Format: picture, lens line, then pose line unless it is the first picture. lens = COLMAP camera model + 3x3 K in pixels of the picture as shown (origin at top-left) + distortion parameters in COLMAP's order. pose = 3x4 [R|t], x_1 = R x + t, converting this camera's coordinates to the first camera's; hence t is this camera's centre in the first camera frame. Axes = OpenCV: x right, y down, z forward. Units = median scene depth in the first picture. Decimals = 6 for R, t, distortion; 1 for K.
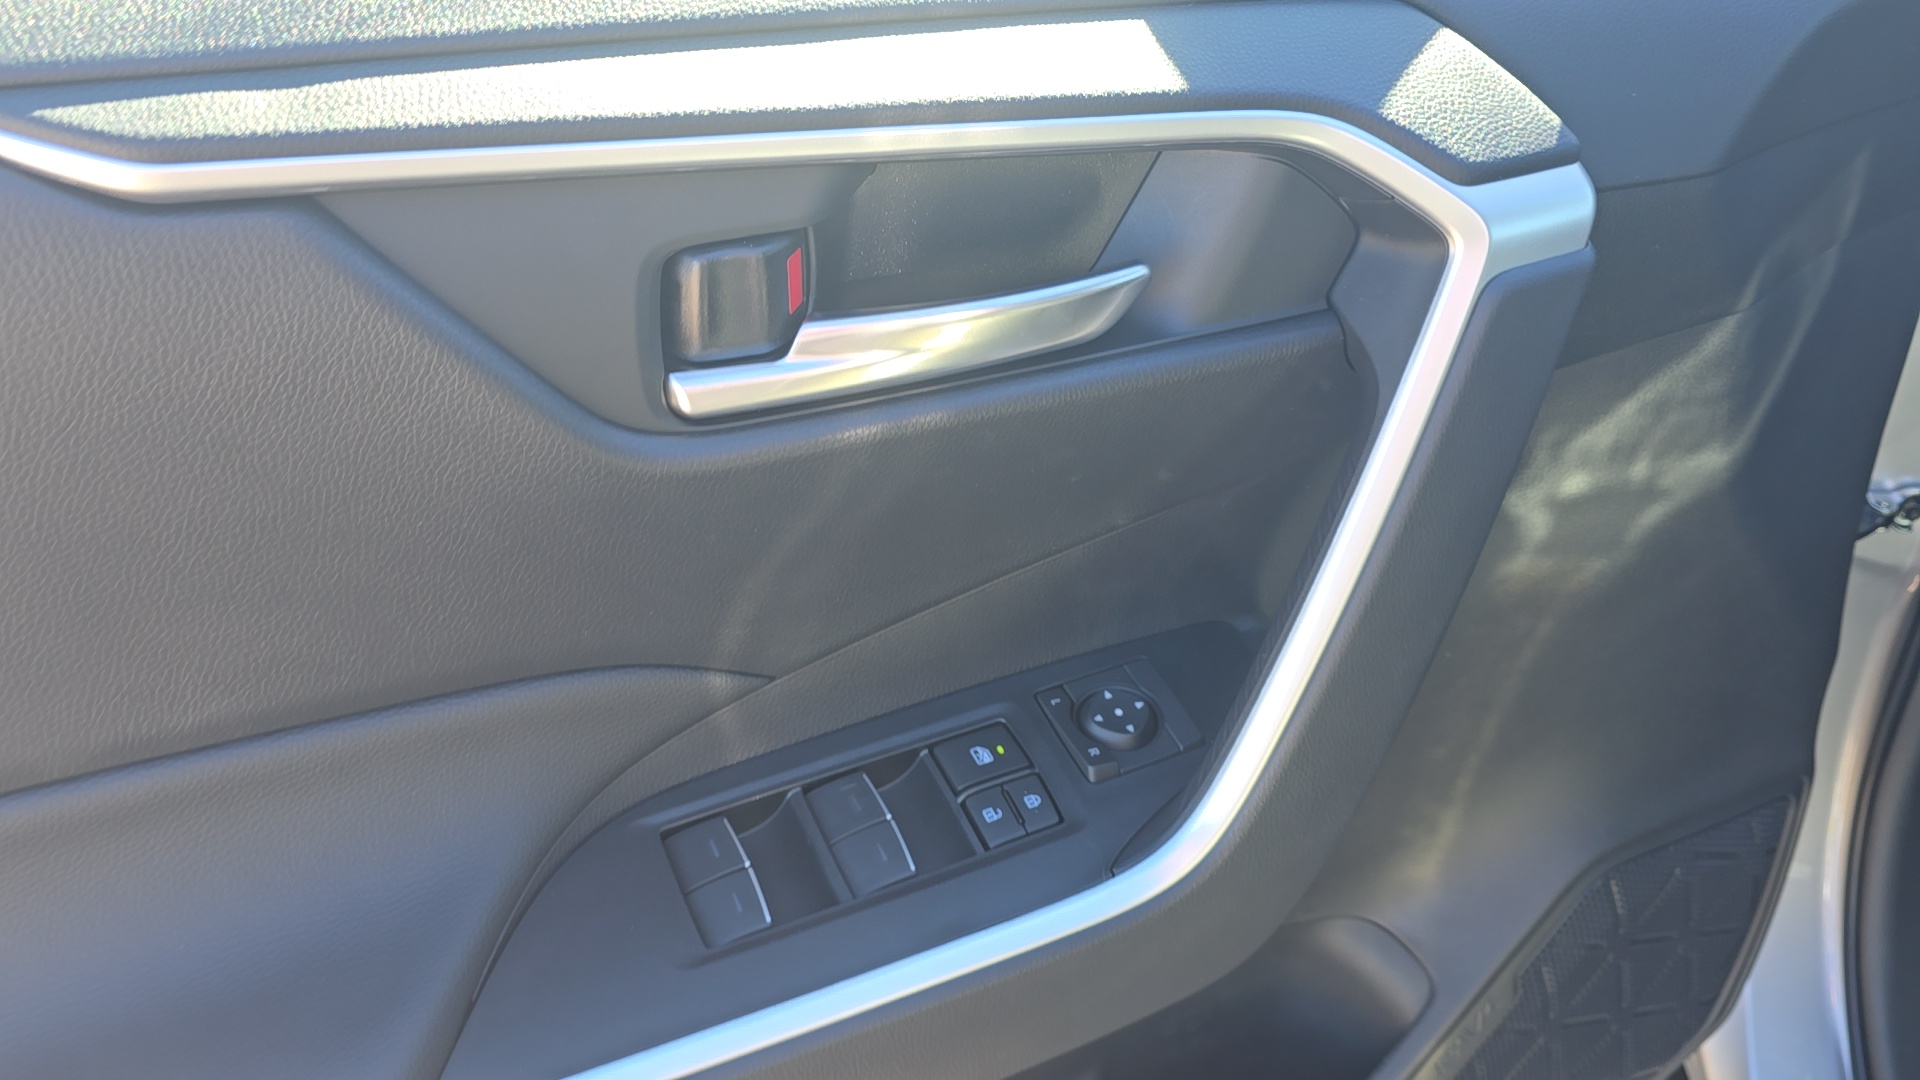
lens RADIAL K [[1596.8, 0, 961.3], [0, 1596.8, 535.4], [0, 0, 1]] dist [0.017322, -0.049598]
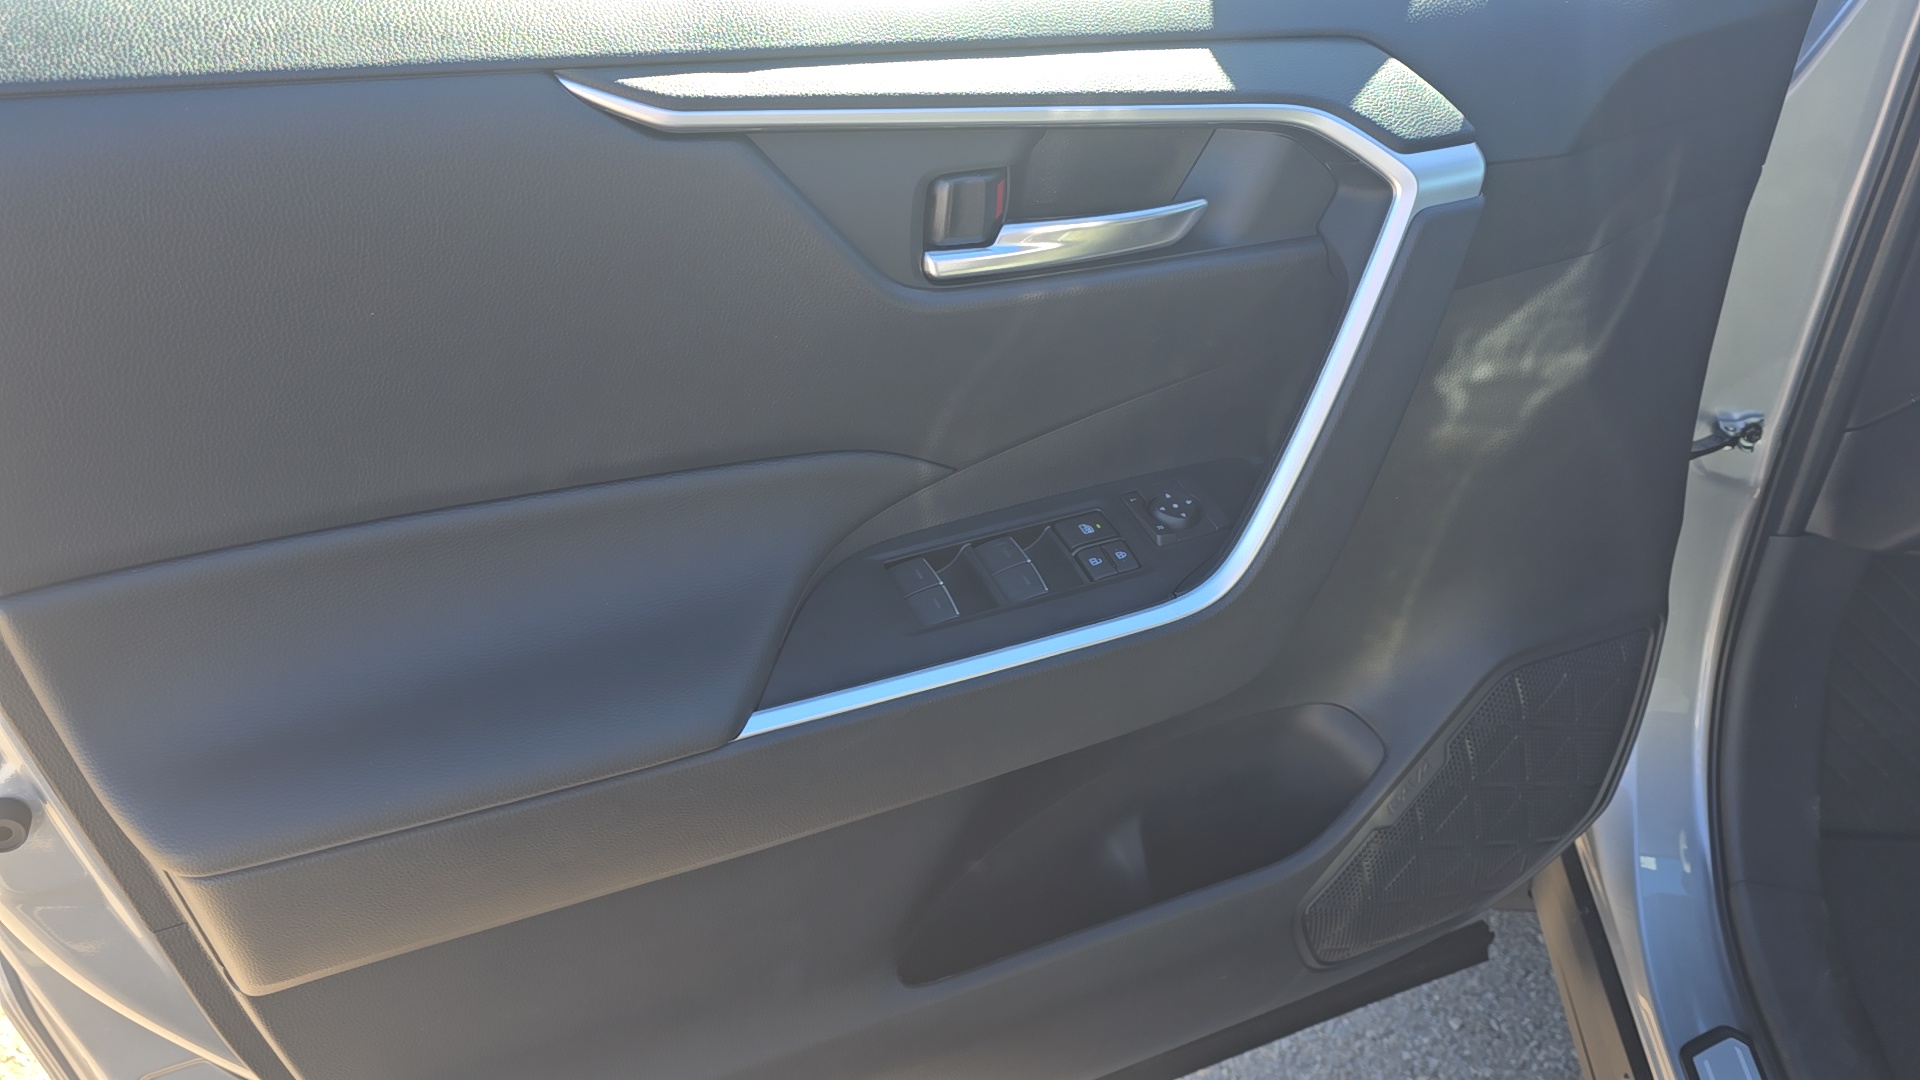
lens RADIAL K [[1596.8, 0, 968.9], [0, 1596.8, 534.4], [0, 0, 1]] dist [0.017322, -0.049598]
pose [[0.999708, 0.015201, 0.018778, -0.131059], [-0.014739, 0.999591, -0.024496, 0.187151], [-0.019142, 0.024212, 0.999524, -0.528068]]
